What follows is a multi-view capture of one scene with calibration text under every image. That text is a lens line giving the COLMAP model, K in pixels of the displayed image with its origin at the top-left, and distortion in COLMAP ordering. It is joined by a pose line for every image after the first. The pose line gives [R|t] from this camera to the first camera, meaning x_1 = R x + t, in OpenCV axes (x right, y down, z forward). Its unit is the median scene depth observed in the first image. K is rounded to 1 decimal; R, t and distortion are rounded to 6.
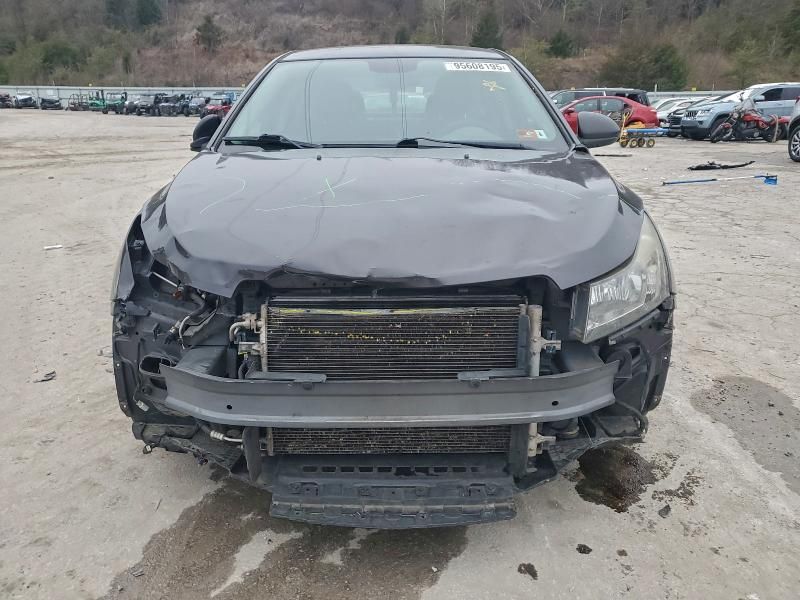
lens RADIAL K [[601.8, 0, 398.0], [0, 601.8, 301.3], [0, 0, 1]] dist [0.008487, 0.014149]
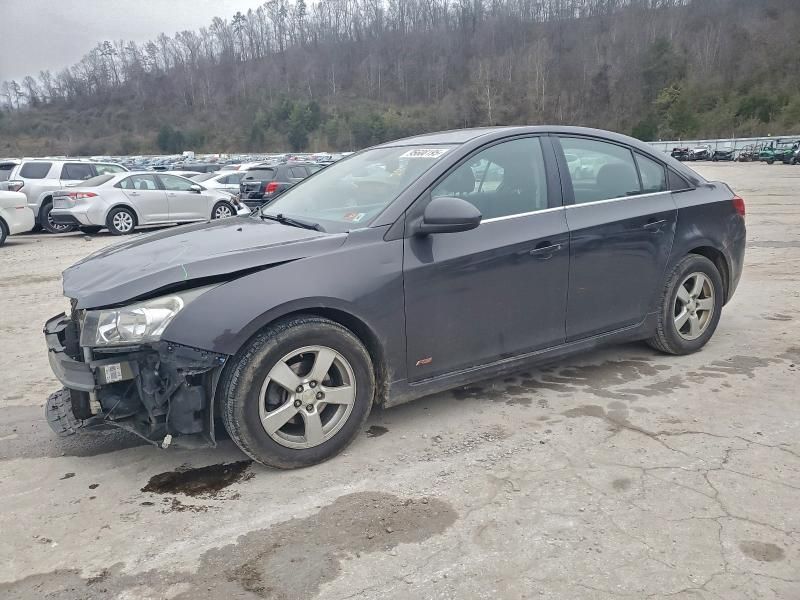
lens RADIAL K [[601.8, 0, 398.5], [0, 601.8, 301.2], [0, 0, 1]] dist [0.008487, 0.014149]
pose [[0.548000, 0.170973, -0.818819, 1.366753], [-0.234194, 0.971099, 0.046034, -0.211385], [0.803025, 0.166536, 0.572203, 0.479495]]
